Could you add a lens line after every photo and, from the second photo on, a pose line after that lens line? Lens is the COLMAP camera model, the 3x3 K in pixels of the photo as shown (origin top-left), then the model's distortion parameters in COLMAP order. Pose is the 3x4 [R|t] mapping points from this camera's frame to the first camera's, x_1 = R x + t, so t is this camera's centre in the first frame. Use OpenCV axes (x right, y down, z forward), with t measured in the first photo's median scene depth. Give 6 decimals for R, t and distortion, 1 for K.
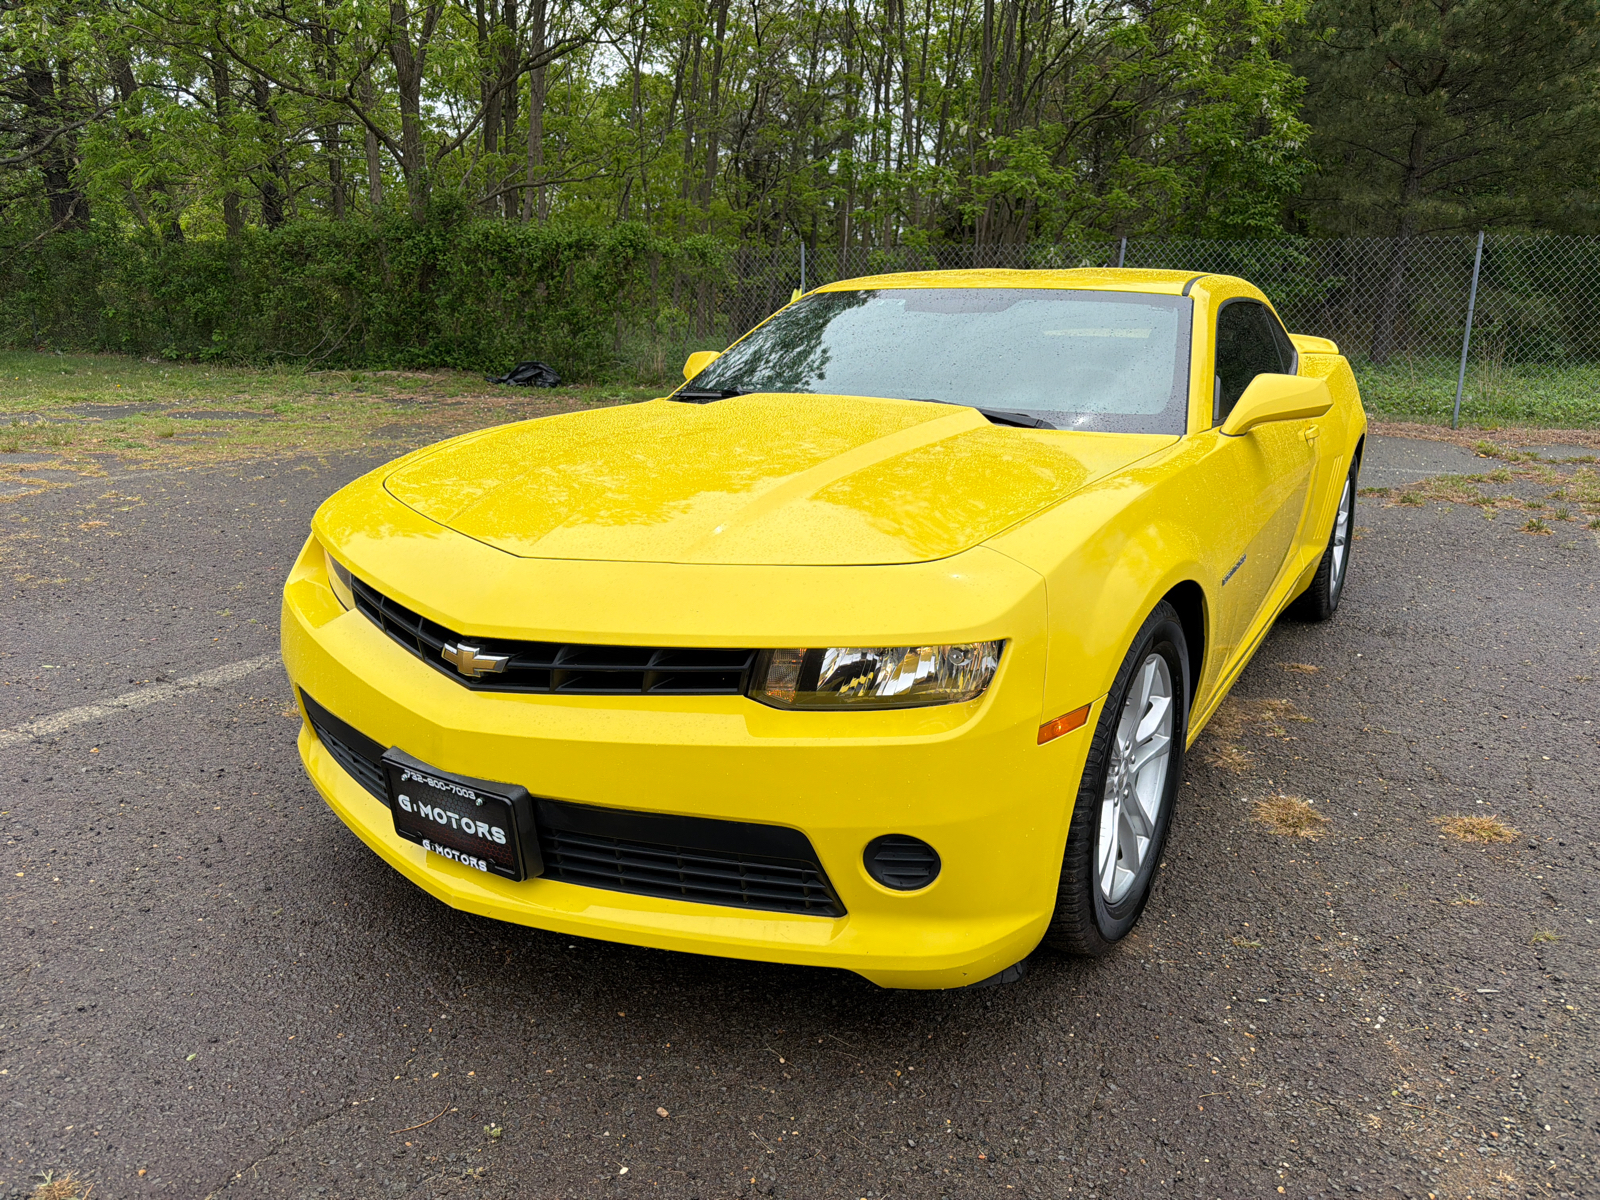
lens RADIAL K [[1140.0, 0, 816.0], [0, 1140.0, 605.2], [0, 0, 1]] dist [0.038245, -0.050635]
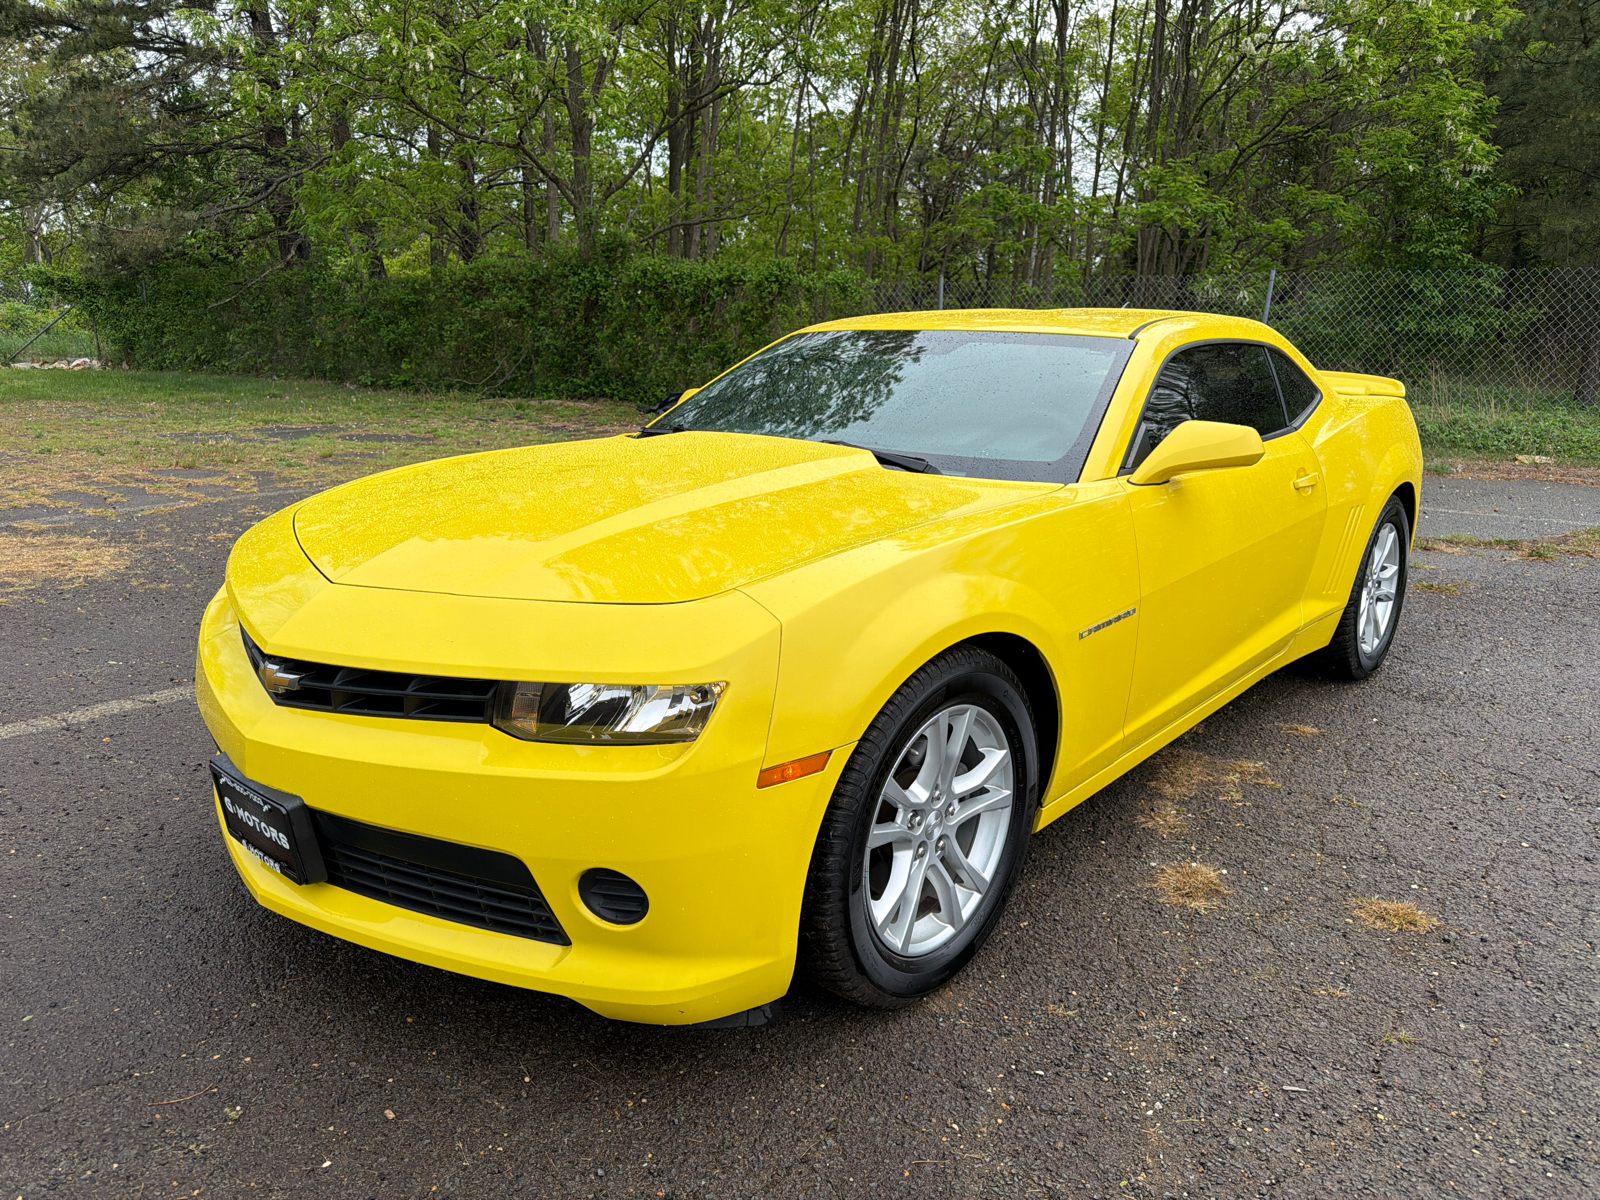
lens RADIAL K [[1140.0, 0, 813.7], [0, 1140.0, 612.6], [0, 0, 1]] dist [0.038245, -0.050635]
pose [[0.985481, 0.042190, -0.164459, 0.230375], [-0.045329, 0.998854, -0.015384, -0.011595], [0.163622, 0.022615, 0.986264, 0.007655]]
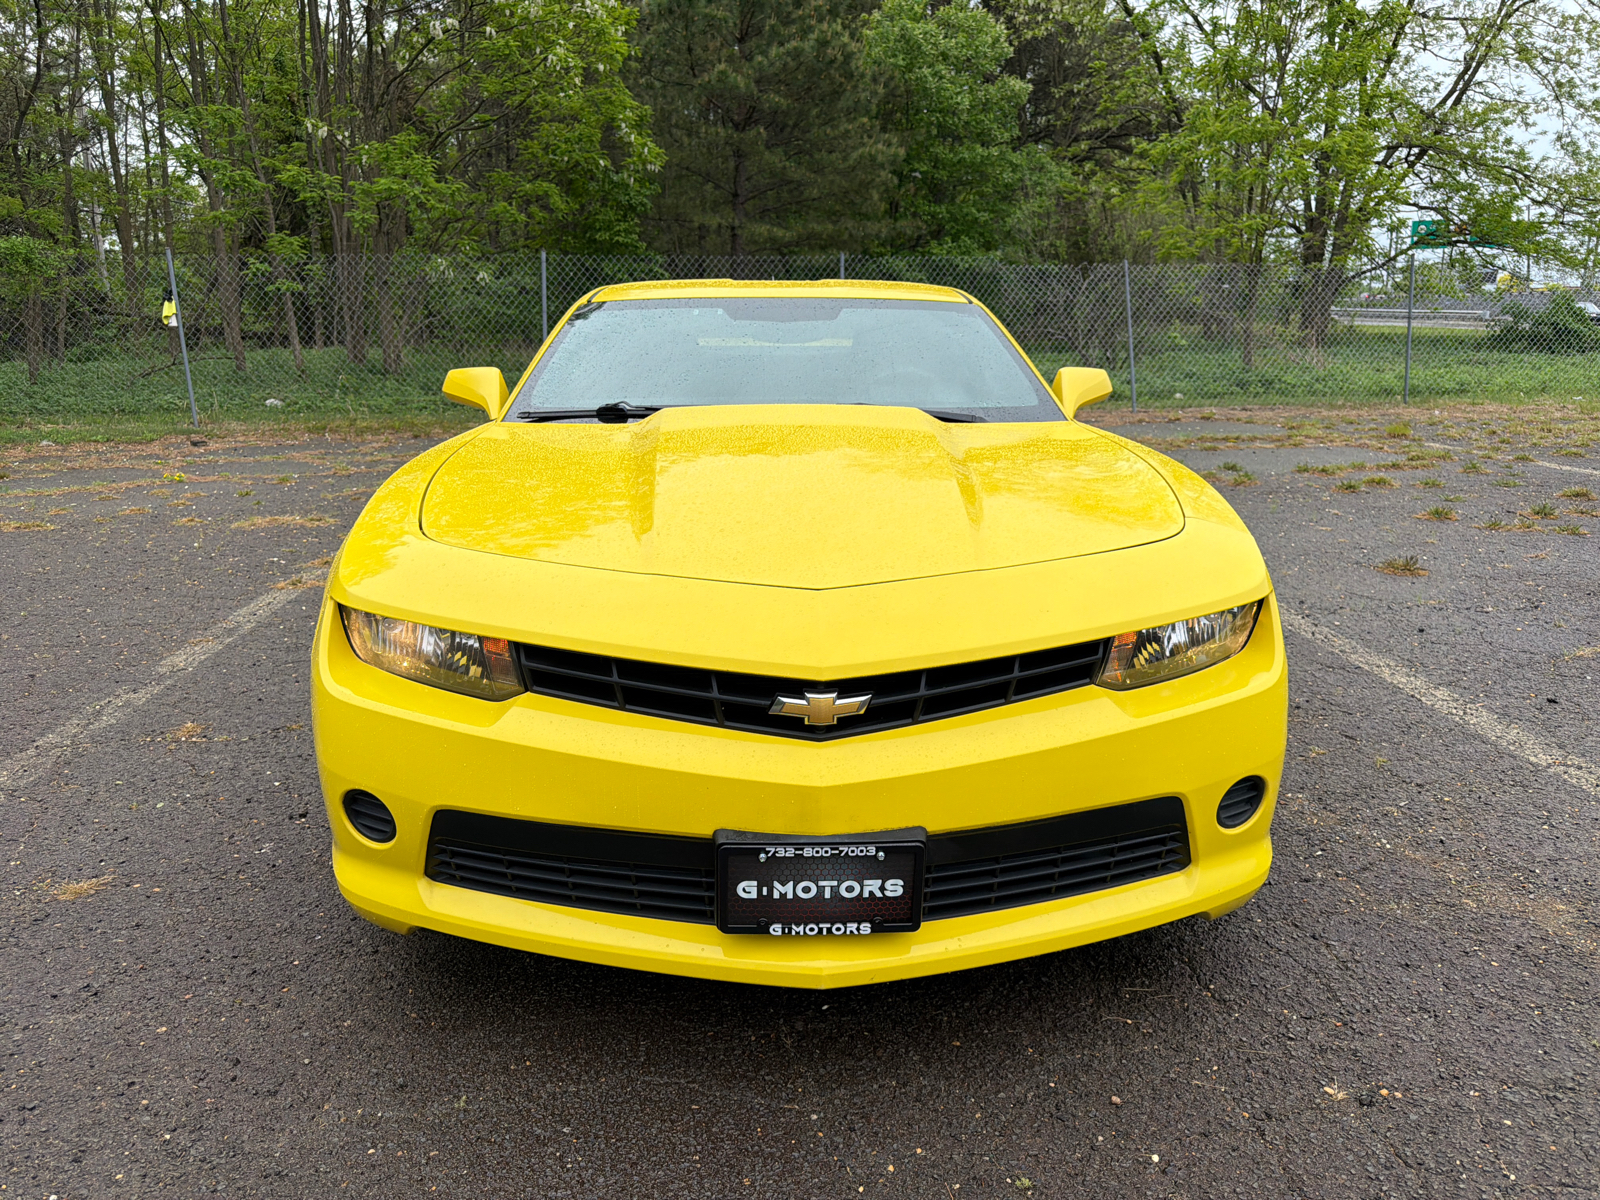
lens RADIAL K [[1140.0, 0, 807.0], [0, 1140.0, 593.8], [0, 0, 1]] dist [0.038245, -0.050635]
pose [[0.830946, -0.144071, 0.537376, -0.480767], [0.154454, 0.987659, 0.025960, -0.040717], [-0.534484, 0.061428, 0.842943, 0.149032]]
